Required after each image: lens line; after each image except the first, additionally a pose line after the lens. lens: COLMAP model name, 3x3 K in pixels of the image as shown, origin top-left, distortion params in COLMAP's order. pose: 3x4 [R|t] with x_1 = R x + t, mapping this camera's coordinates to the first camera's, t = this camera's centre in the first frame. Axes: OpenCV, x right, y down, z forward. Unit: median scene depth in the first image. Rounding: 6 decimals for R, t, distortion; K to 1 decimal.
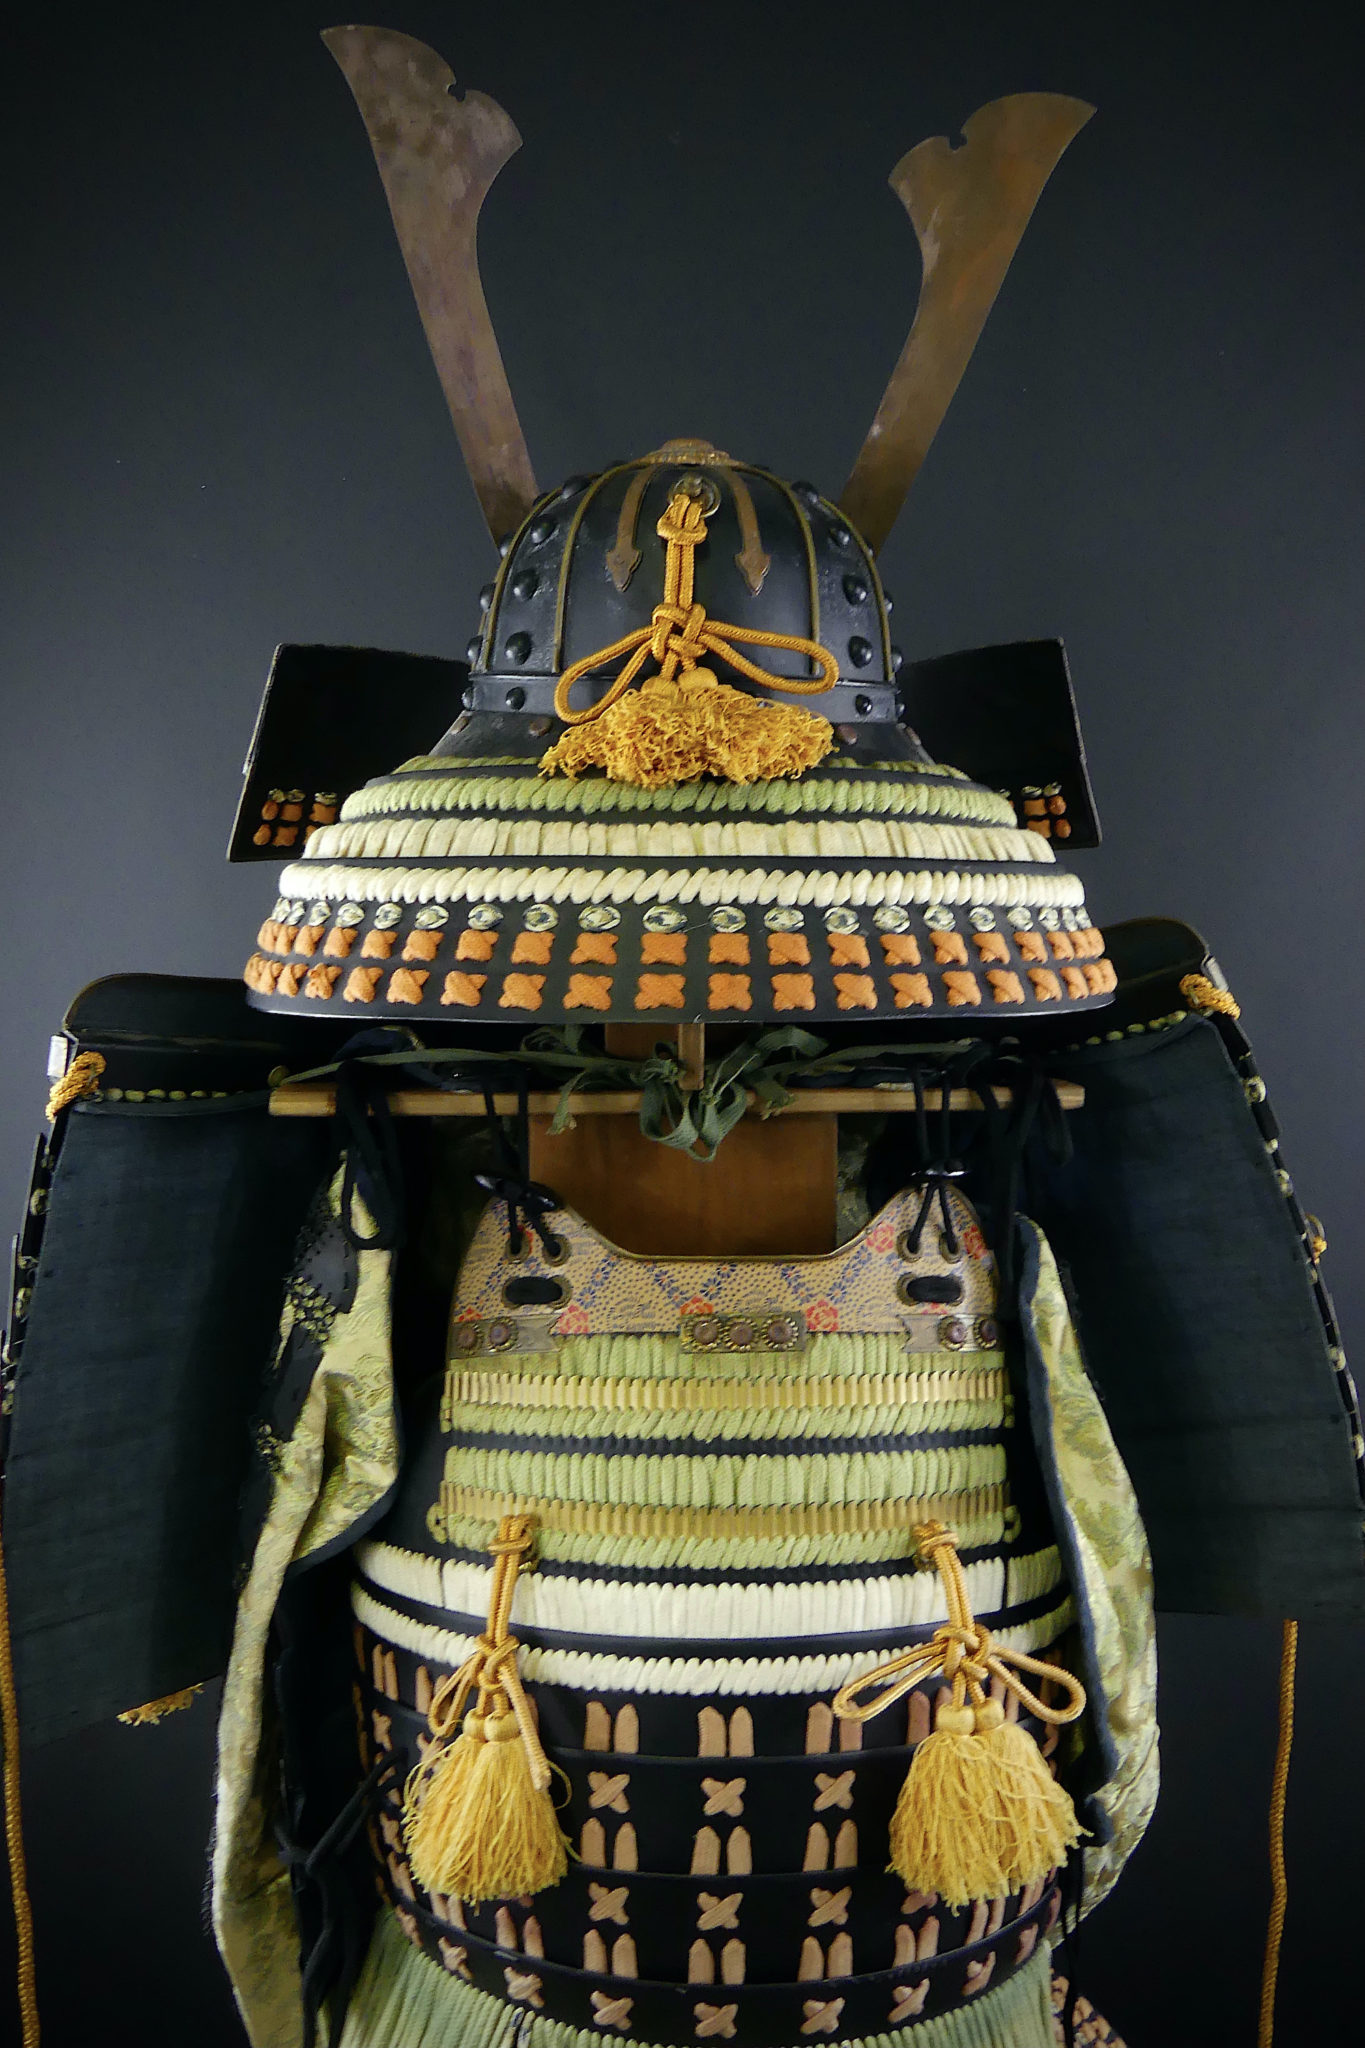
lens RADIAL K [[1573.3, 0, 682.5], [0, 1573.3, 1024.0], [0, 0, 1]] dist [-0.016886, 0.002410]
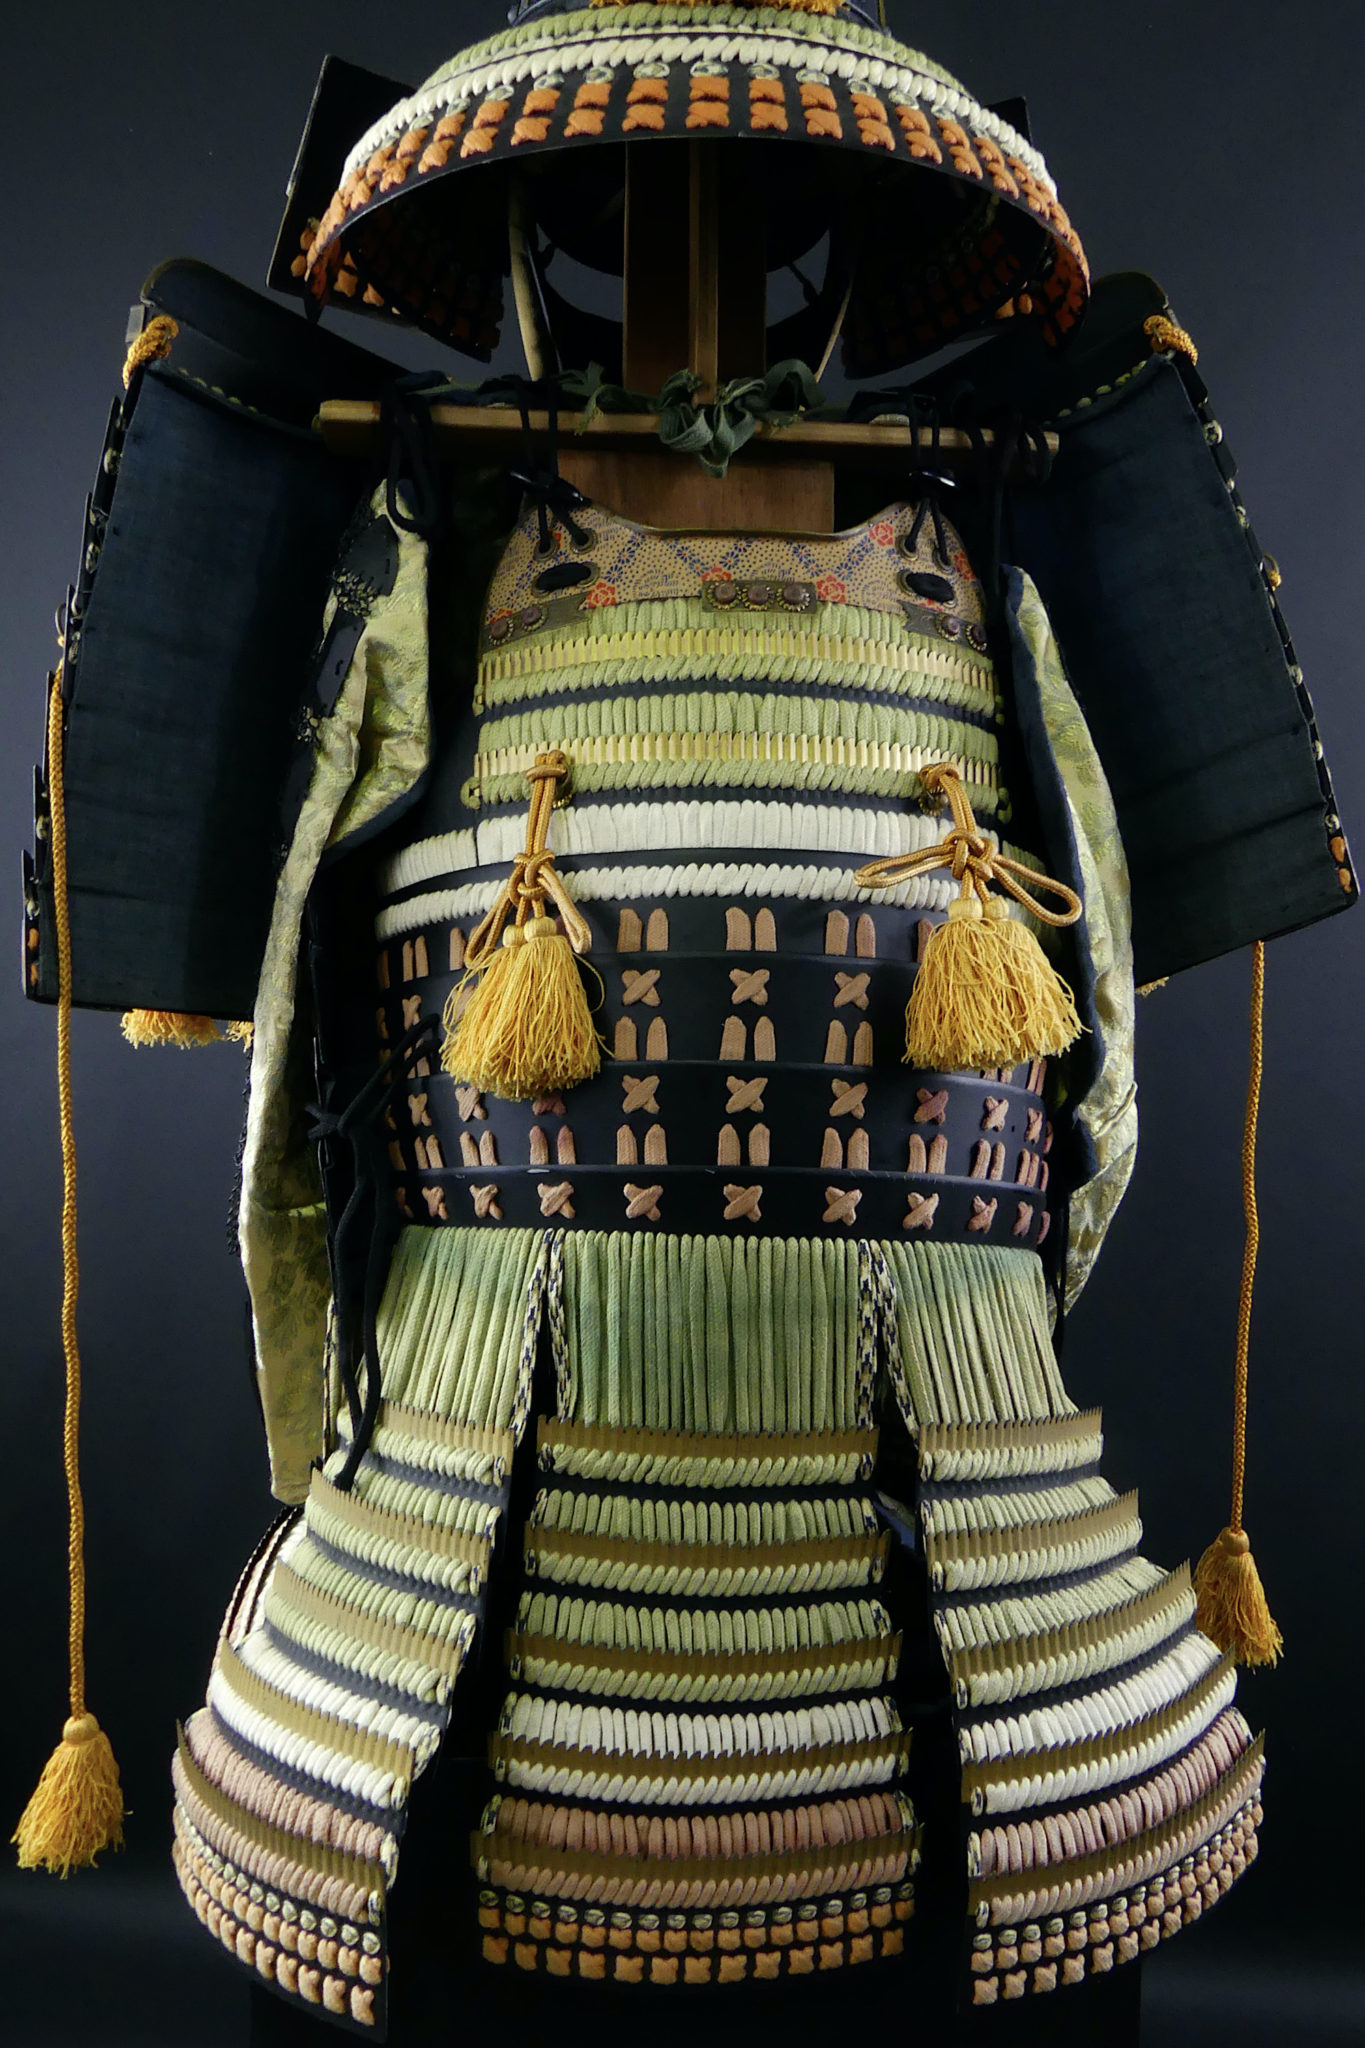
lens RADIAL K [[1615.3, 0, 659.4], [0, 1615.3, 1026.6], [0, 0, 1]] dist [-0.085209, 0.099841]
pose [[0.999050, -0.001490, 0.043549, -0.082380], [0.003726, 0.998676, -0.051302, 0.571719], [-0.043415, 0.051415, 0.997733, -0.090665]]
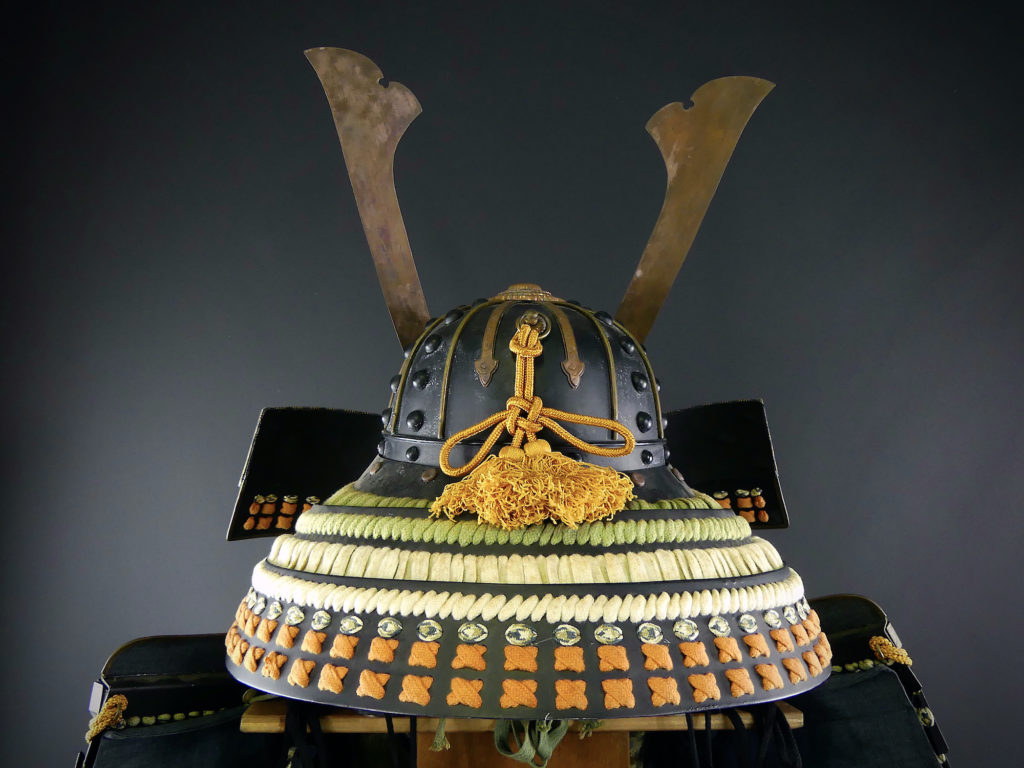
lens RADIAL K [[836.0, 0, 463.5], [0, 836.0, 404.8], [0, 0, 1]] dist [-0.009692, 0.000954]
pose [[0.999213, -0.003169, -0.039528, -0.026551], [-0.003946, 0.983908, -0.178633, -0.111001], [0.039458, 0.178649, 0.983121, 0.211654]]
